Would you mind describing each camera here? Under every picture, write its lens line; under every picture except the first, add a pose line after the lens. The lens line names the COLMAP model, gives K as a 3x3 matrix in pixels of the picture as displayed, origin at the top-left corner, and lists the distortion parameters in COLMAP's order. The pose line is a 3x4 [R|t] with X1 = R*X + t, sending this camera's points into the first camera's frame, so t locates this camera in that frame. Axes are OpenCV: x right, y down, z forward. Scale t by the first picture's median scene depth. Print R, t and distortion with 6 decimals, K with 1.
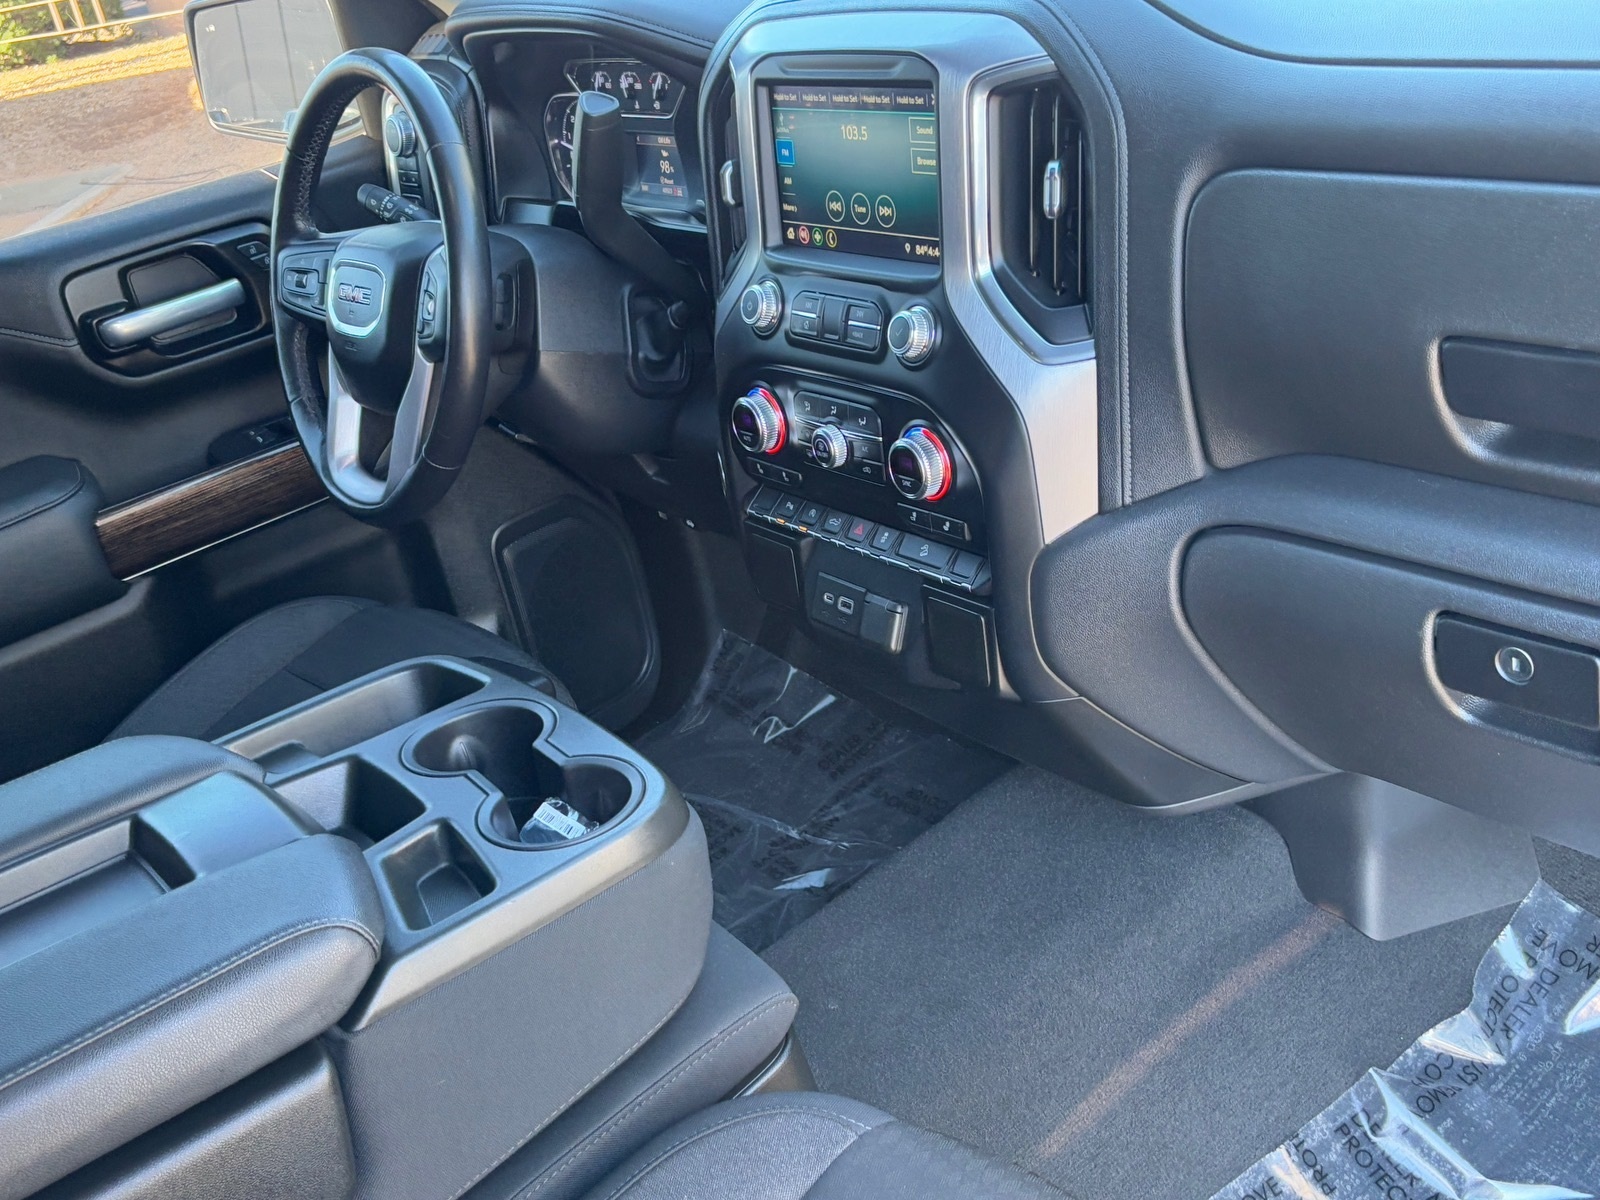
lens RADIAL K [[1730.9, 0, 754.5], [0, 1730.9, 633.2], [0, 0, 1]] dist [0.076053, 0.000000]
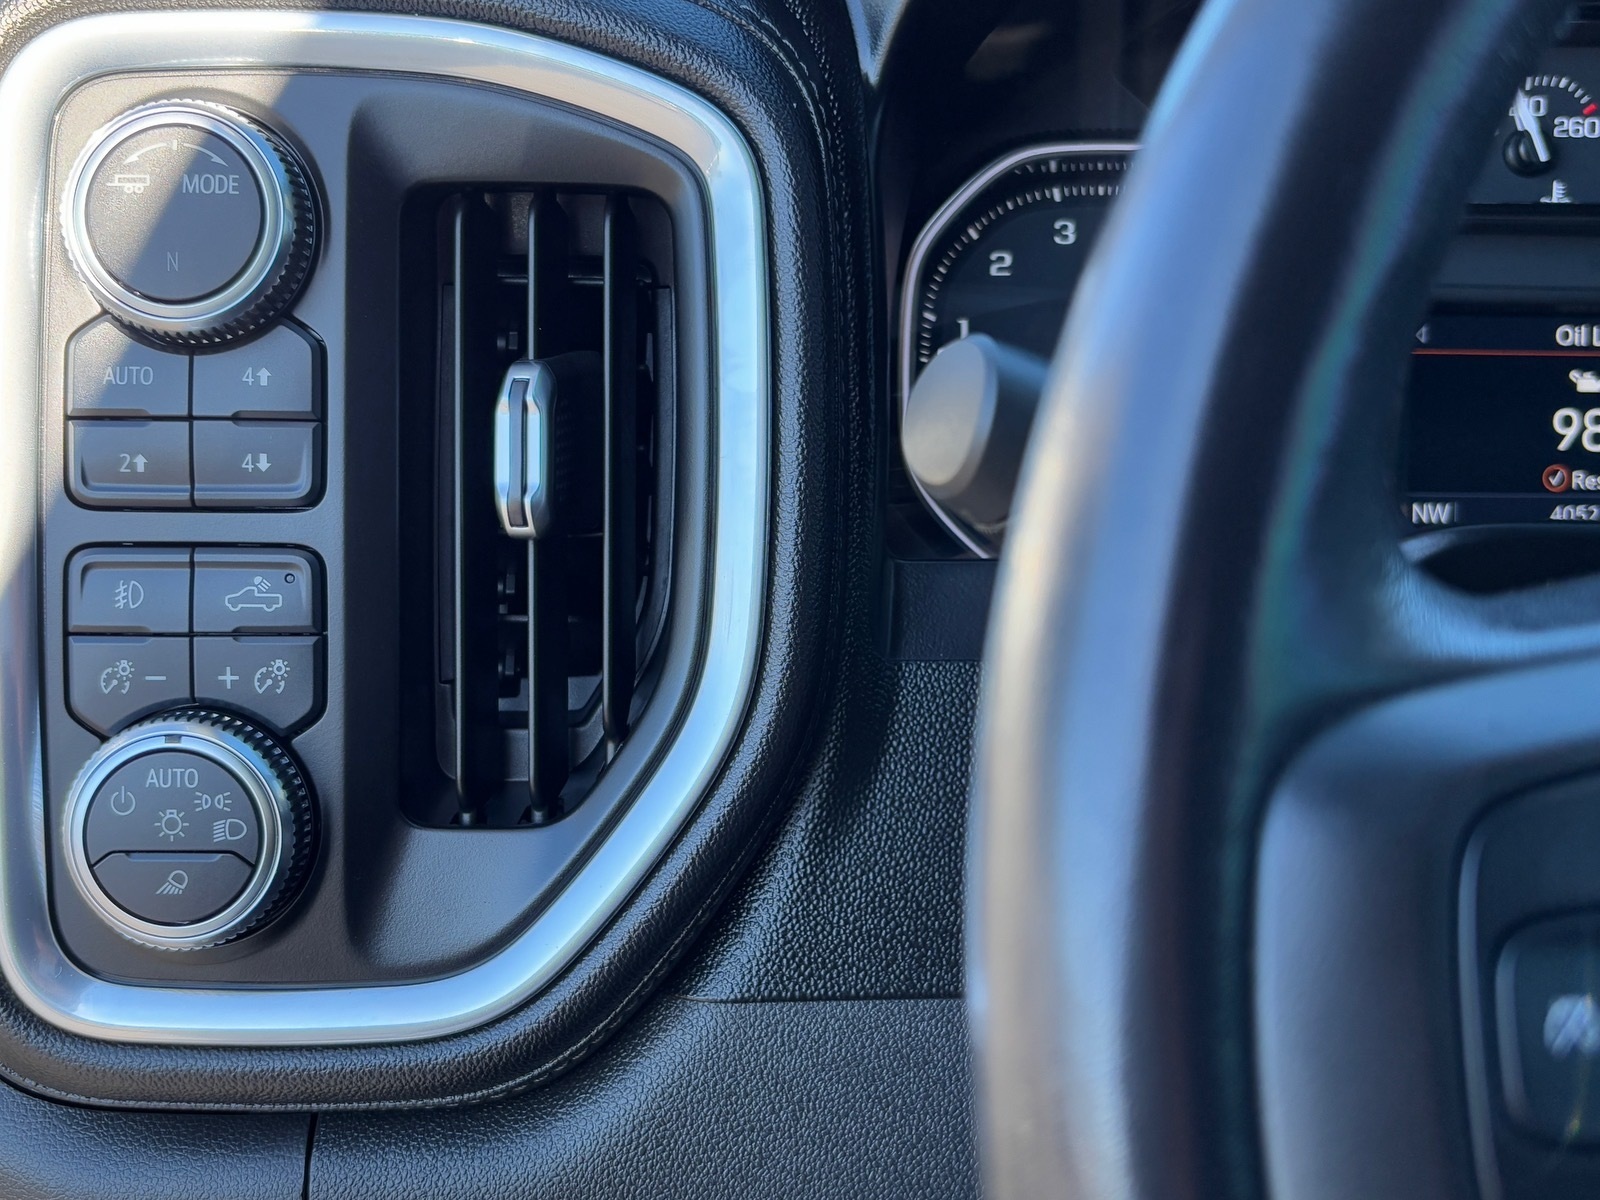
lens RADIAL K [[1852.9, 0, 789.4], [0, 1852.9, 615.2], [0, 0, 1]] dist [-0.004966, 0.000000]
pose [[0.545065, 0.046655, 0.837095, -0.482821], [0.259539, 0.940015, -0.221387, -0.280465], [-0.797210, 0.337929, 0.500261, 1.294245]]
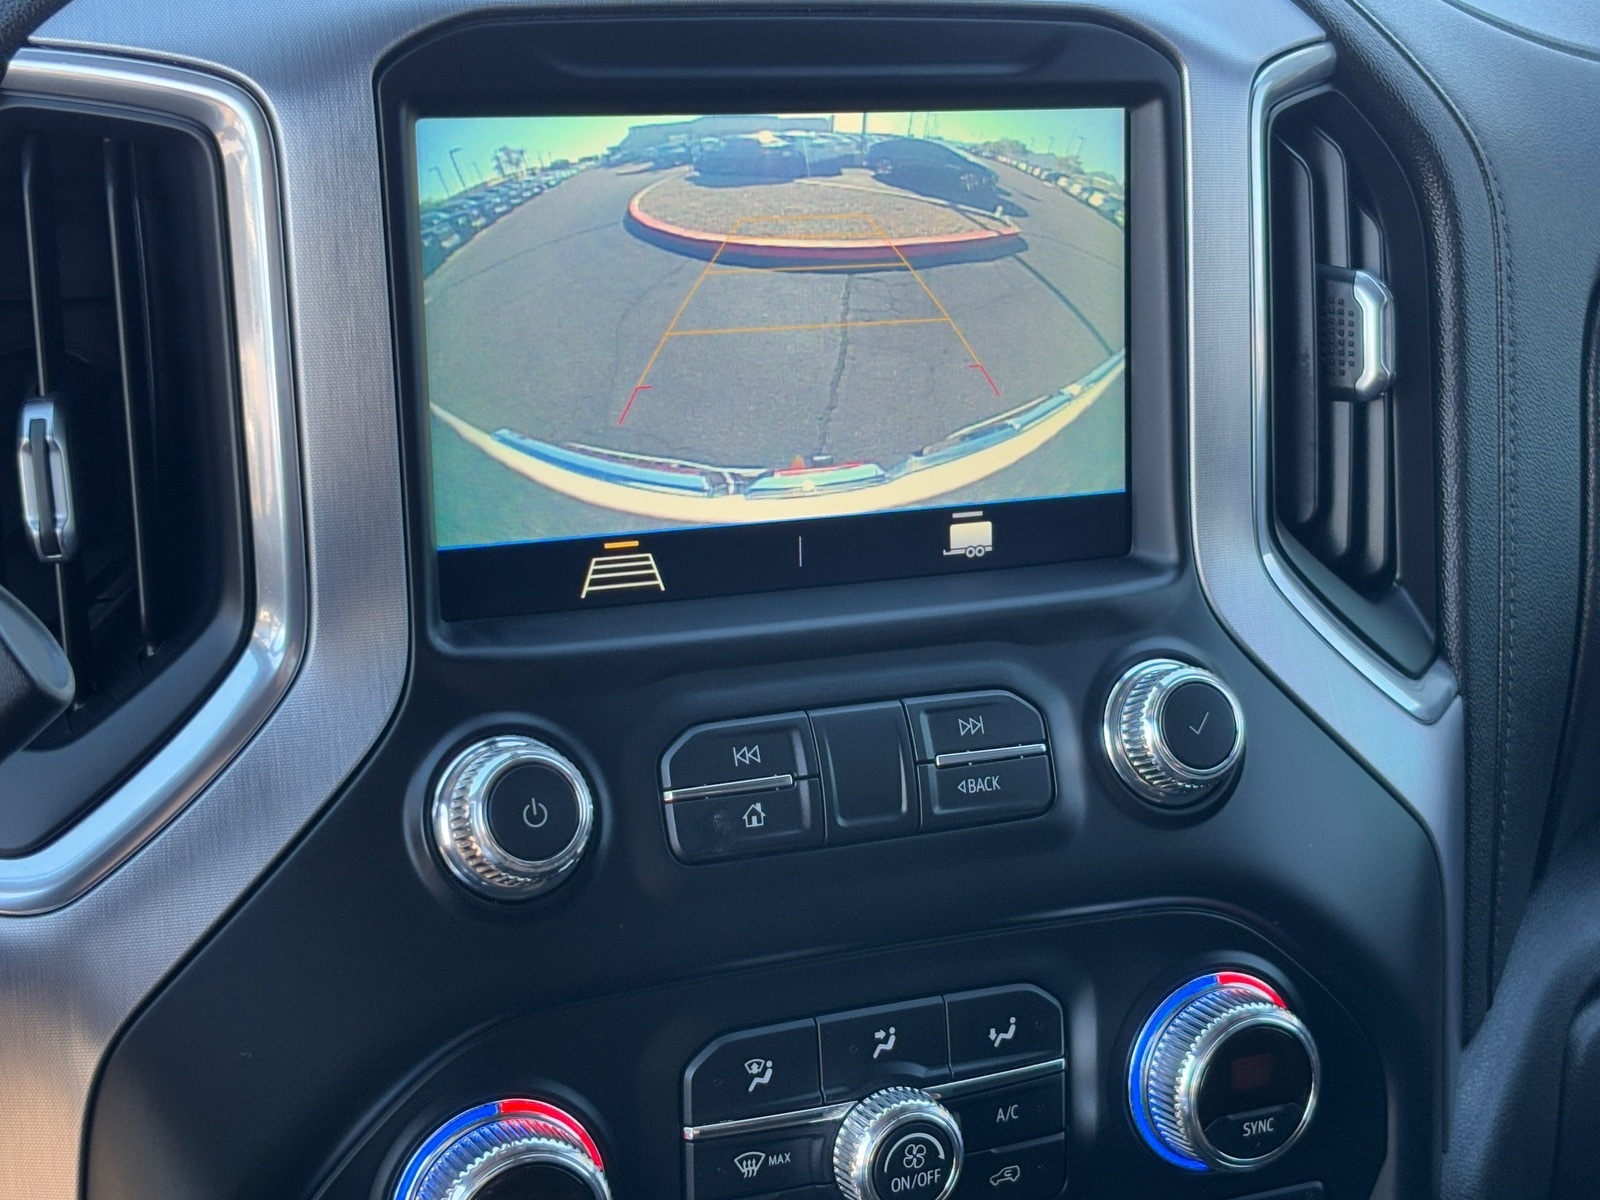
lens RADIAL K [[2762.4, 0, 780.2], [0, 2762.4, 642.7], [0, 0, 1]] dist [0.178834, 0.000000]
pose [[0.163632, -0.058480, 0.984787, -0.470251], [0.384534, 0.923066, -0.009079, -0.200972], [-0.908493, 0.380169, 0.173530, 0.896172]]
